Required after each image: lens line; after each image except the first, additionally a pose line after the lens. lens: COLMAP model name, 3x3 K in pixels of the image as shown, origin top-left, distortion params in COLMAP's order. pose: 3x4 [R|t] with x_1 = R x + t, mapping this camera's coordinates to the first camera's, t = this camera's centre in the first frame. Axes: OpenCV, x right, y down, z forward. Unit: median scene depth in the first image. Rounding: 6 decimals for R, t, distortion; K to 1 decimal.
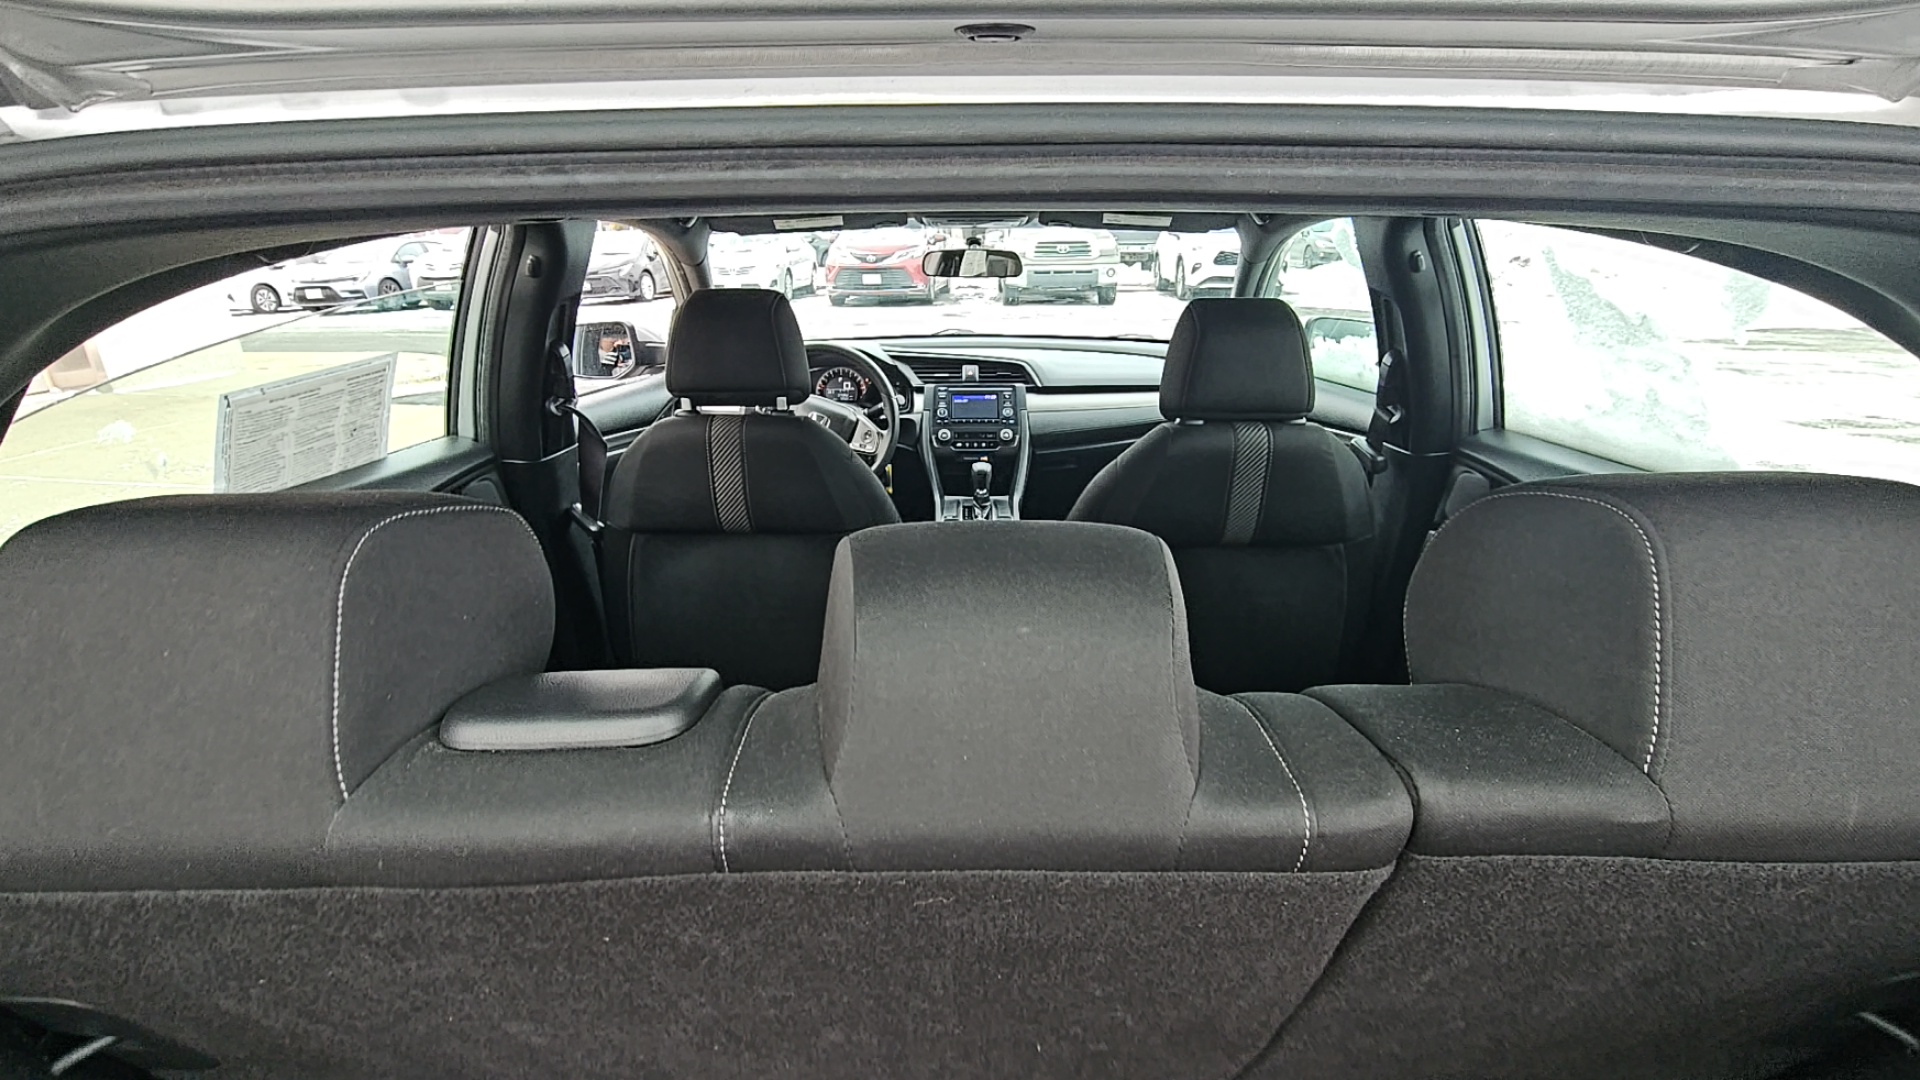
lens RADIAL K [[851.0, 0, 978.1], [0, 851.0, 553.6], [0, 0, 1]] dist [0.010614, -0.008669]
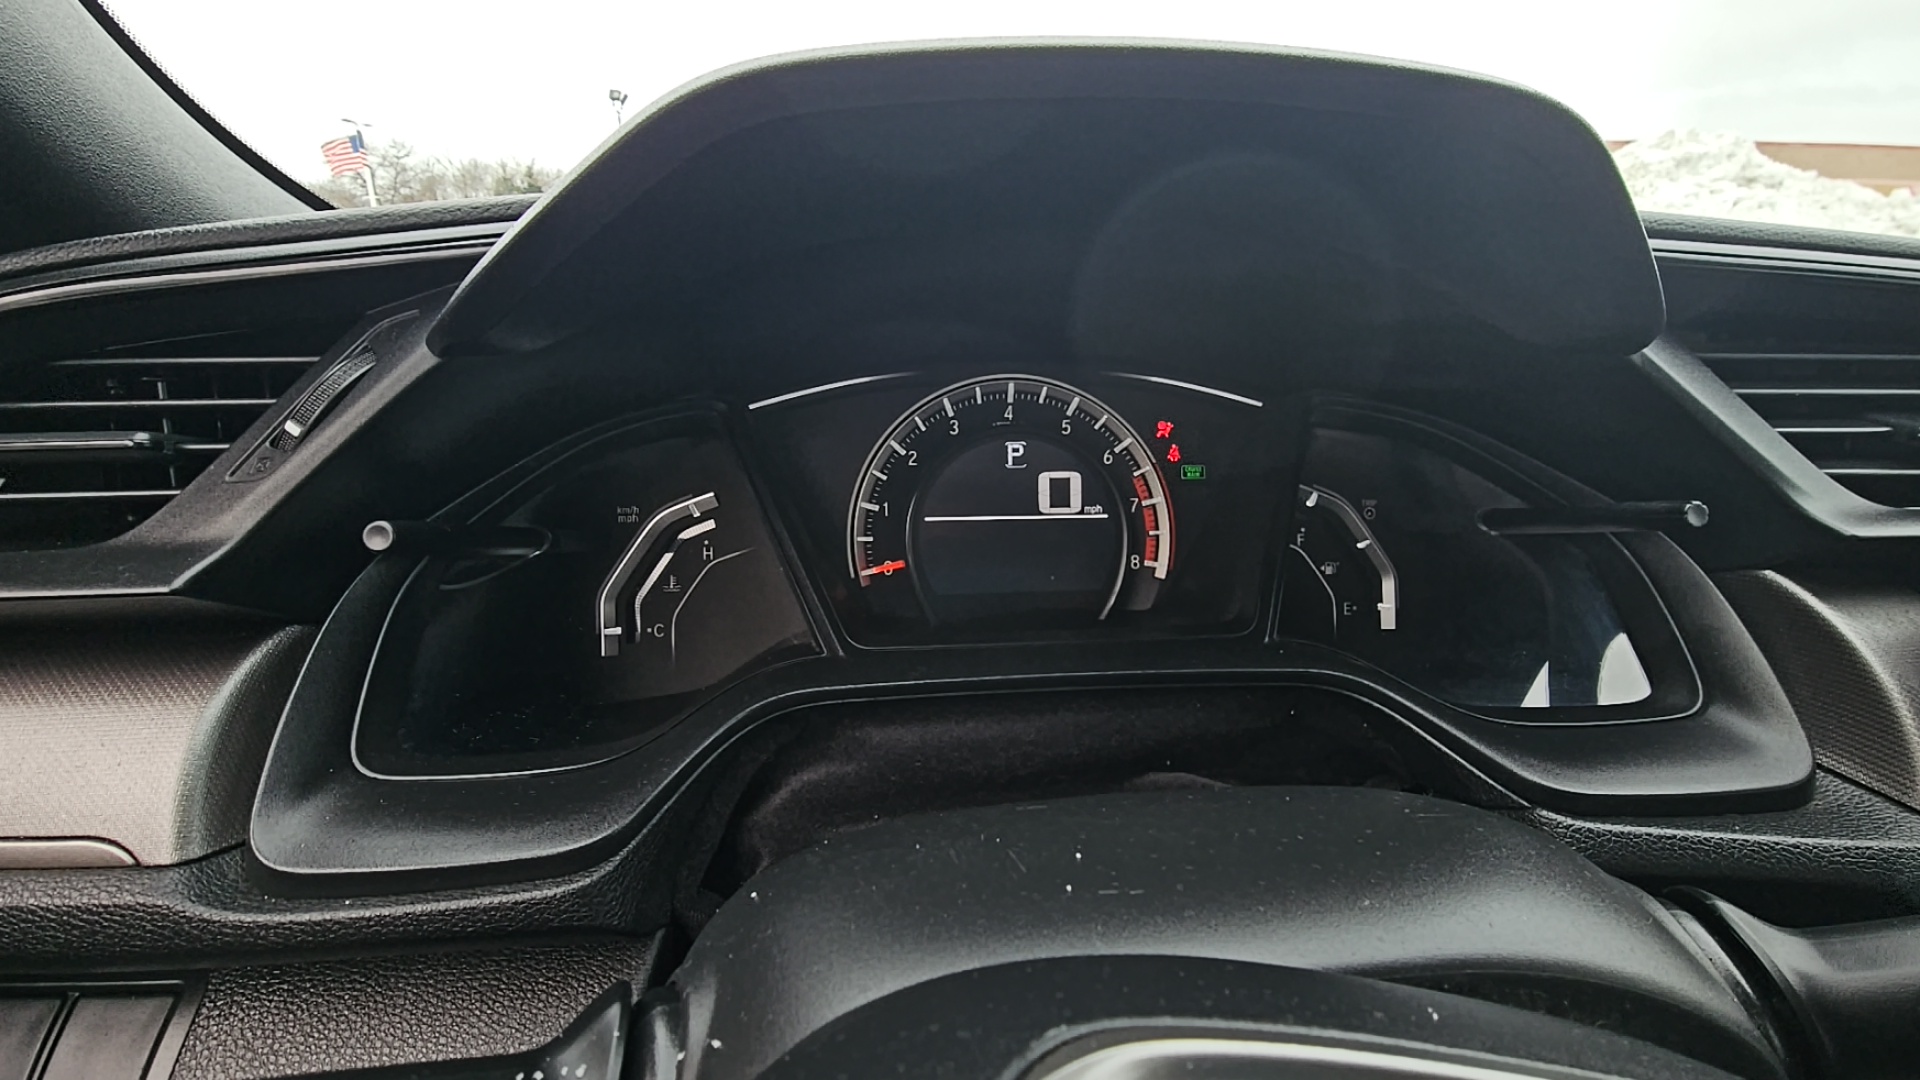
lens RADIAL K [[851.0, 0, 969.9], [0, 851.0, 568.8], [0, 0, 1]] dist [0.010614, -0.008669]
pose [[0.996199, -0.014372, 0.085909, -0.193272], [0.015417, 0.999815, -0.011510, -0.192445], [-0.085728, 0.012791, 0.996236, 0.900597]]
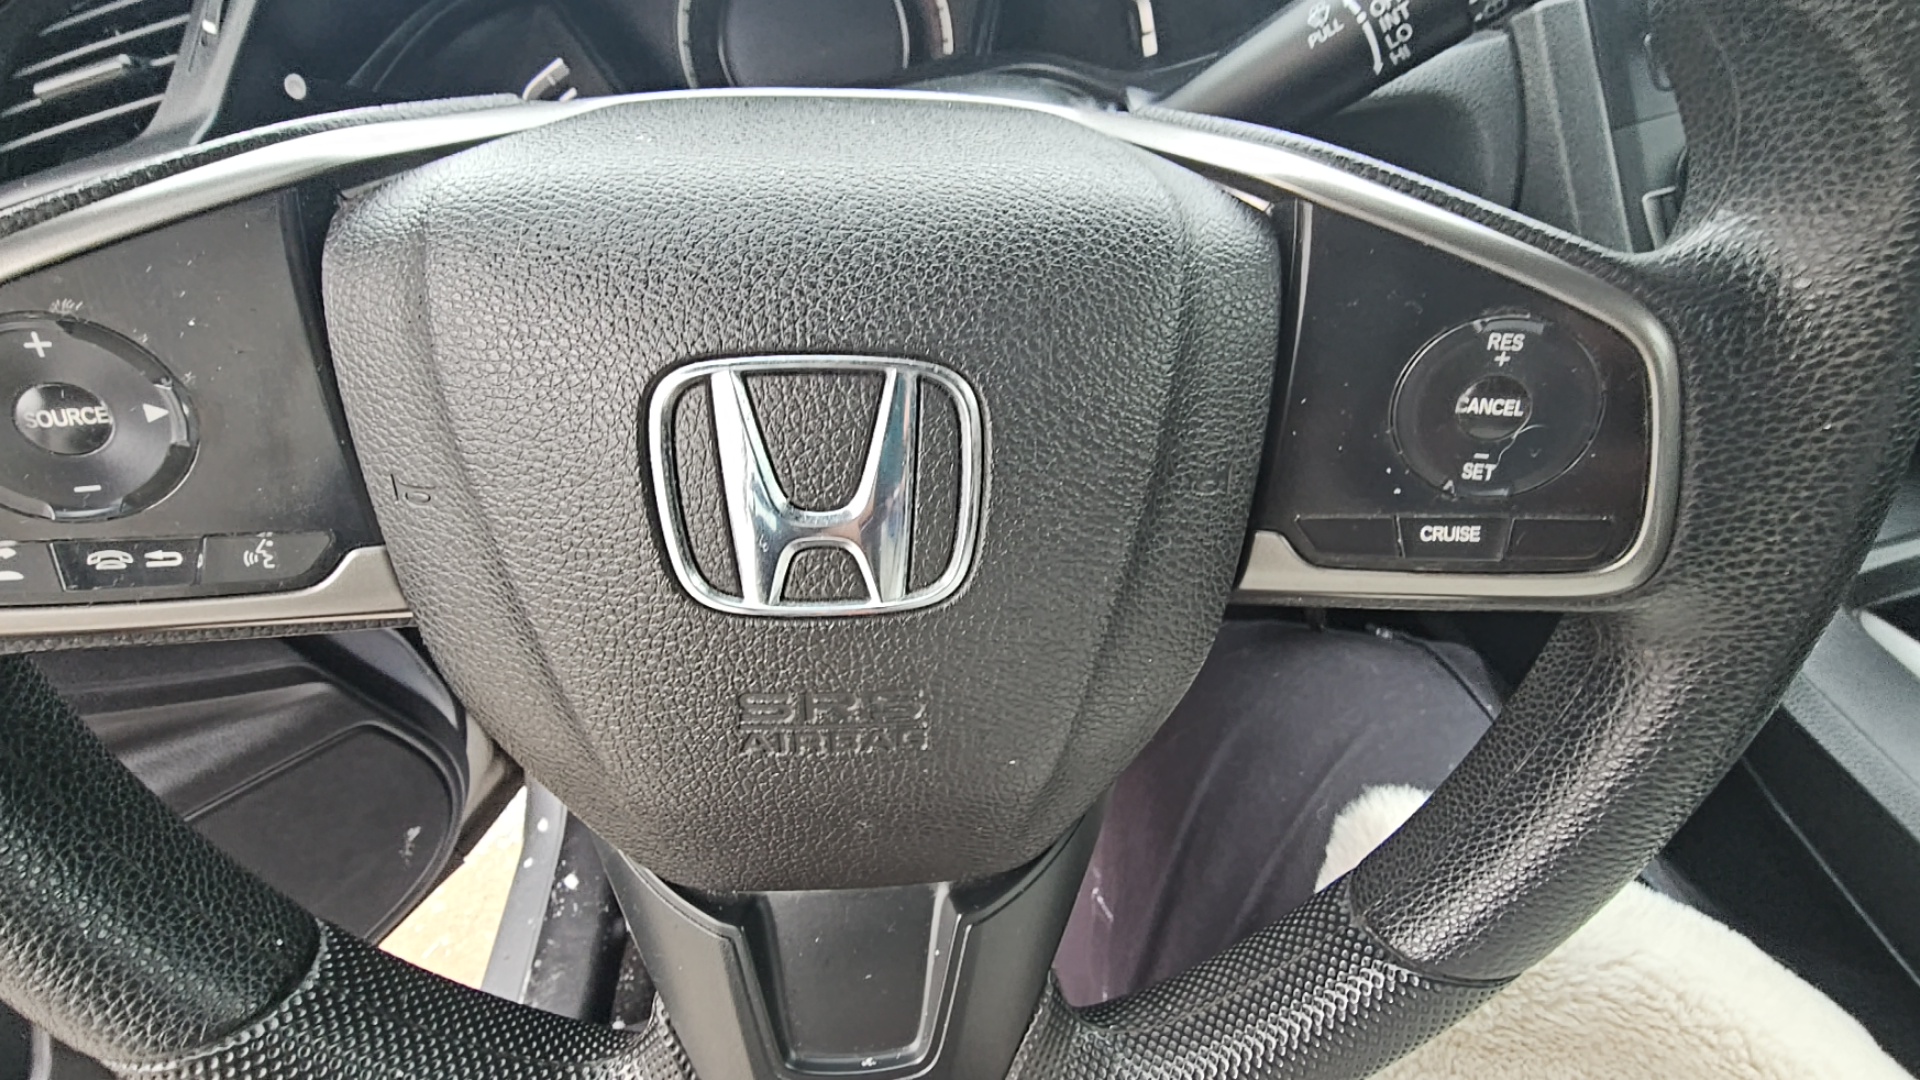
lens RADIAL K [[851.0, 0, 980.6], [0, 851.0, 538.5], [0, 0, 1]] dist [0.010614, -0.008669]
pose [[0.970779, -0.238947, -0.022201, -0.157426], [0.233346, 0.918315, 0.319760, -0.150645], [-0.056018, -0.315597, 0.947239, 0.840955]]
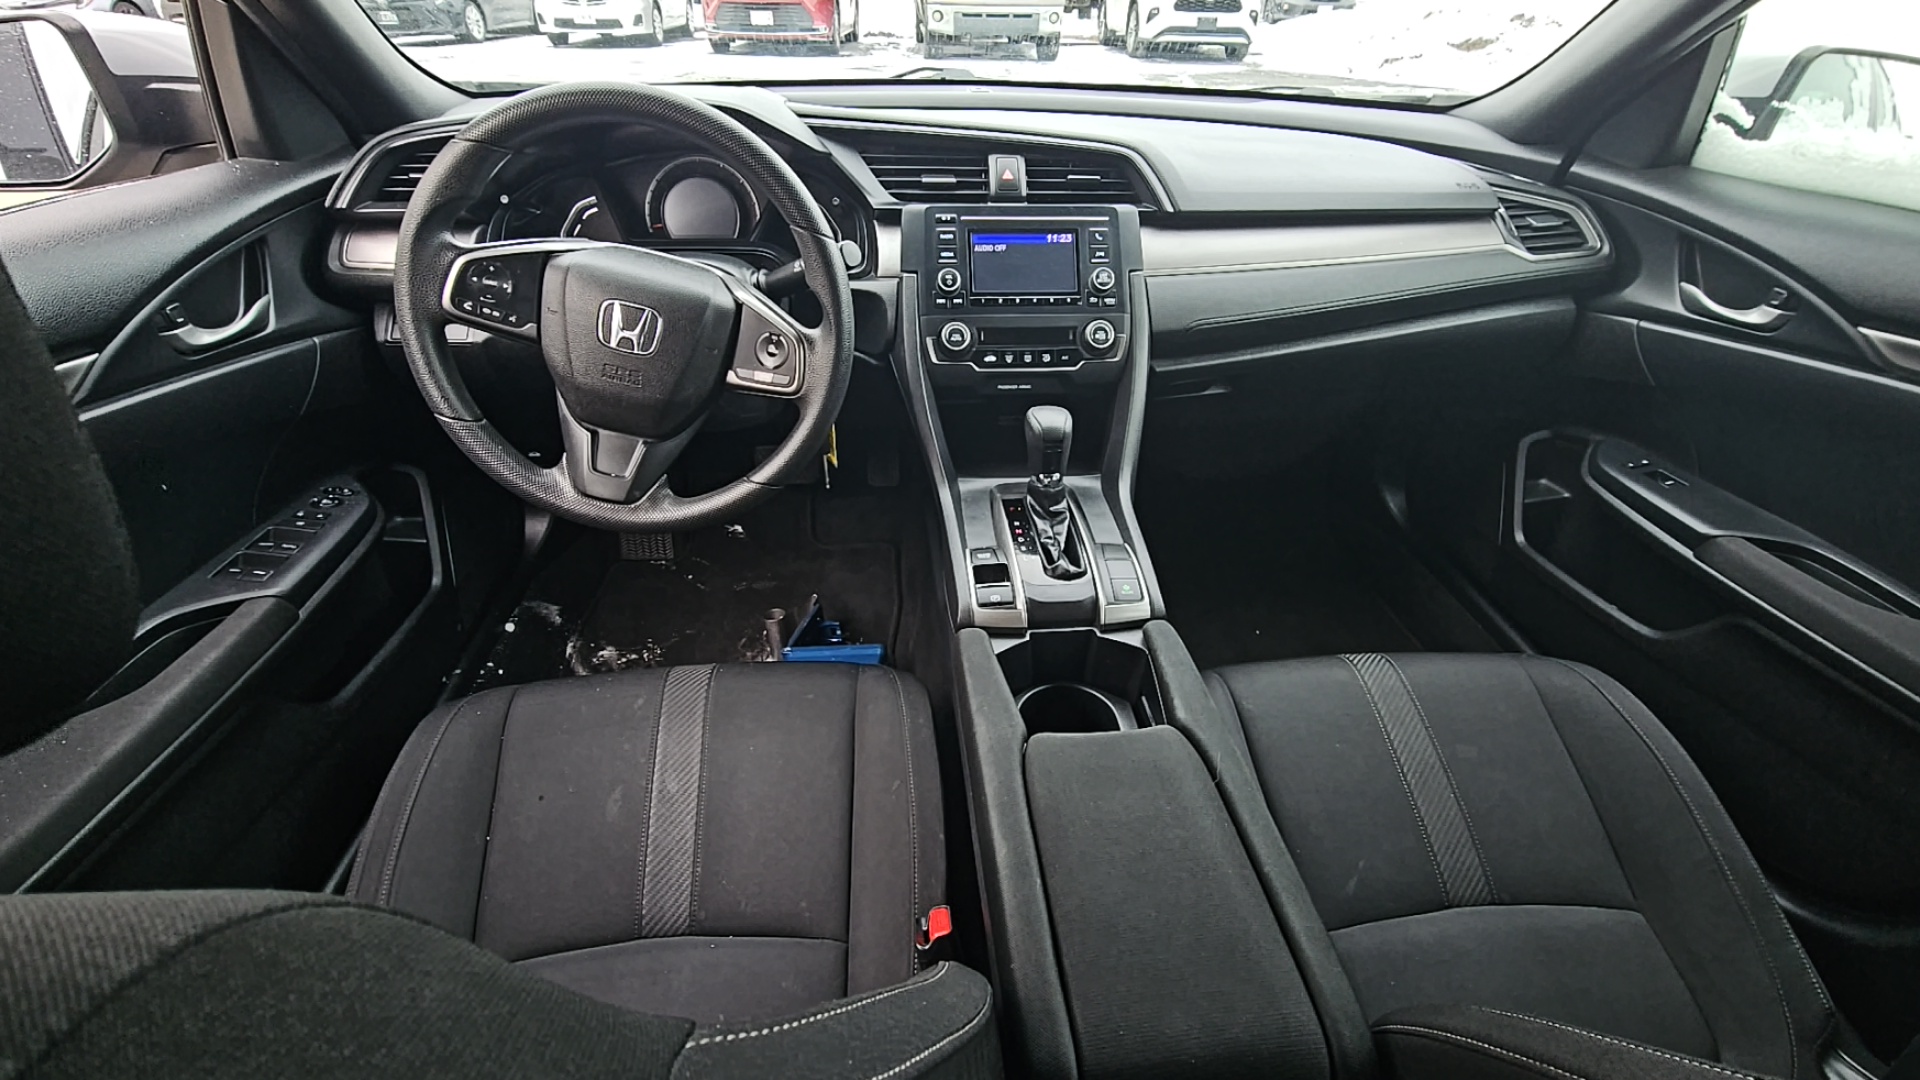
lens RADIAL K [[851.0, 0, 977.1], [0, 851.0, 543.4], [0, 0, 1]] dist [0.010614, -0.008669]
pose [[0.995293, -0.026524, 0.093215, -0.068823], [0.004671, 0.973830, 0.227228, -0.130654], [-0.096802, -0.225723, 0.969370, 0.550179]]
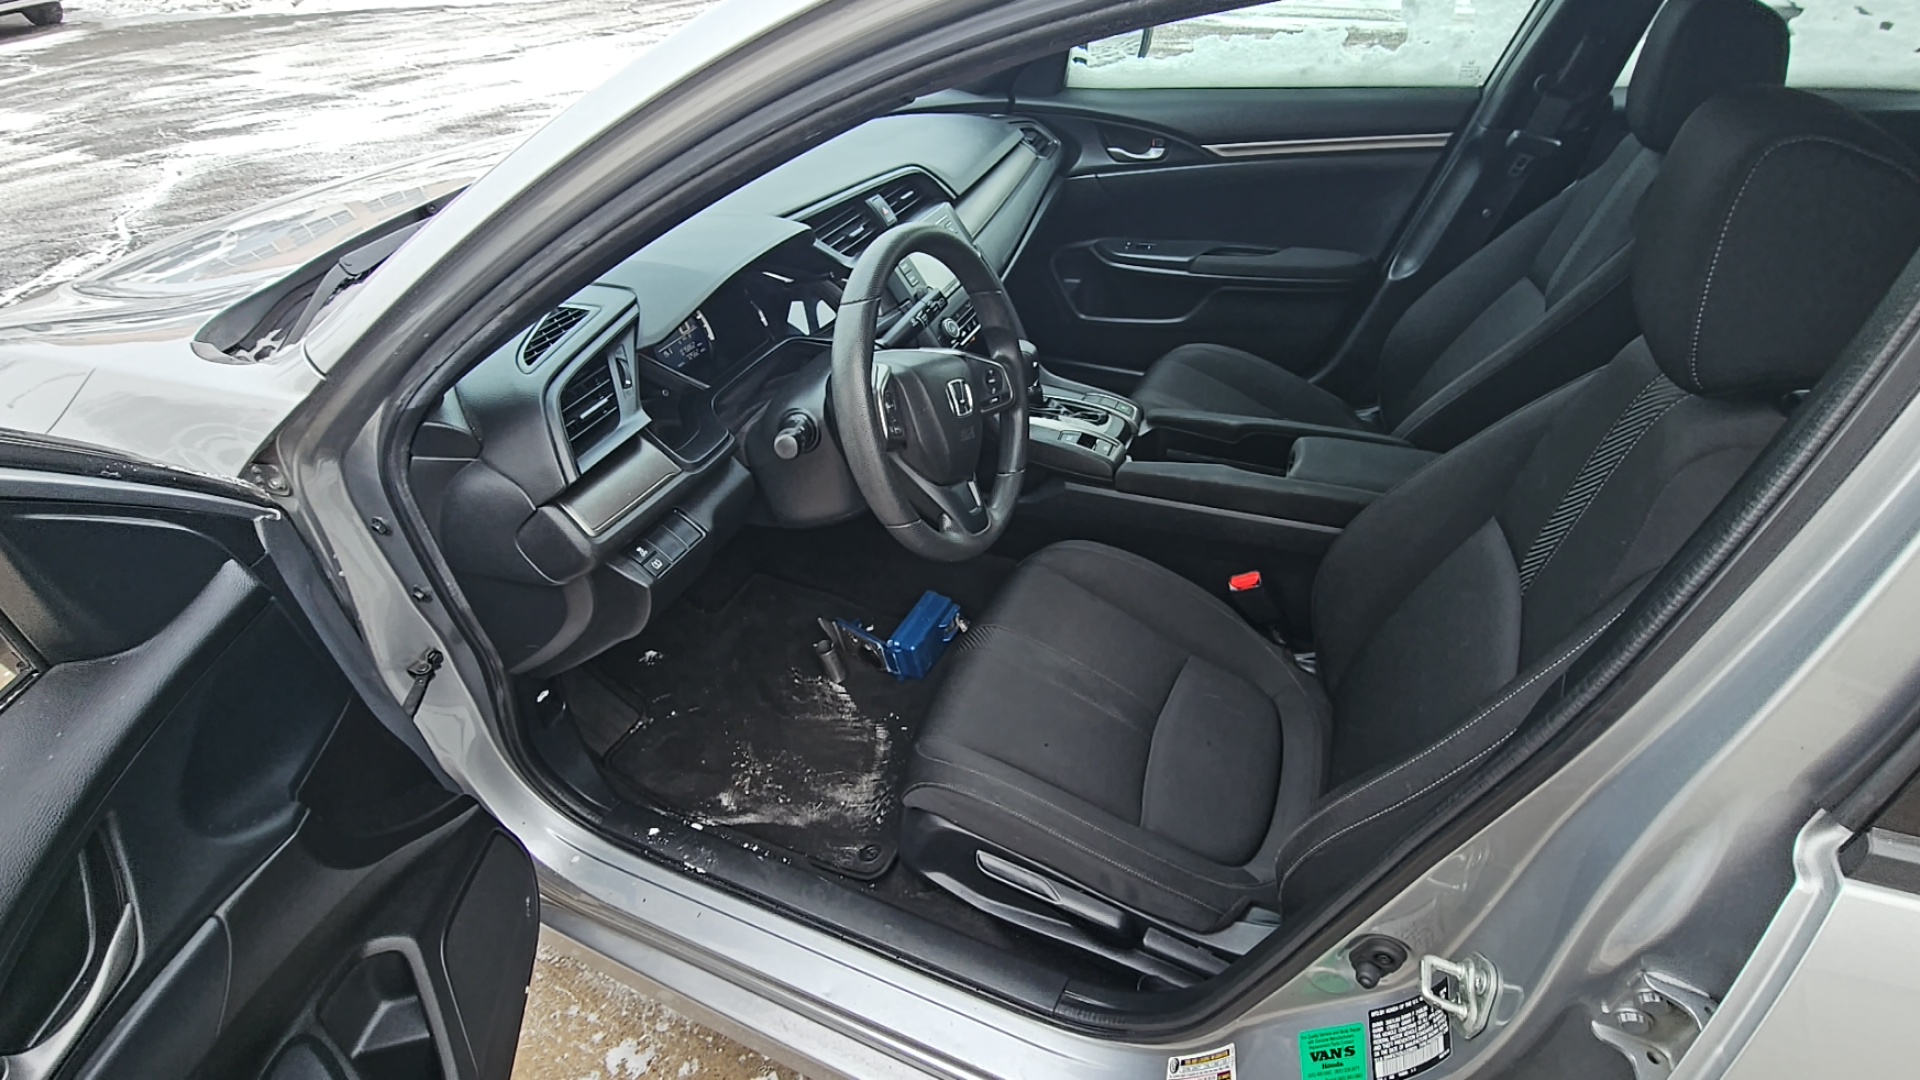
lens RADIAL K [[851.0, 0, 961.8], [0, 851.0, 550.3], [0, 0, 1]] dist [0.010614, -0.008669]
pose [[0.393878, -0.579677, 0.713326, -0.520265], [0.351089, 0.812098, 0.466082, -0.273726], [-0.849469, 0.066861, 0.523386, 0.678747]]
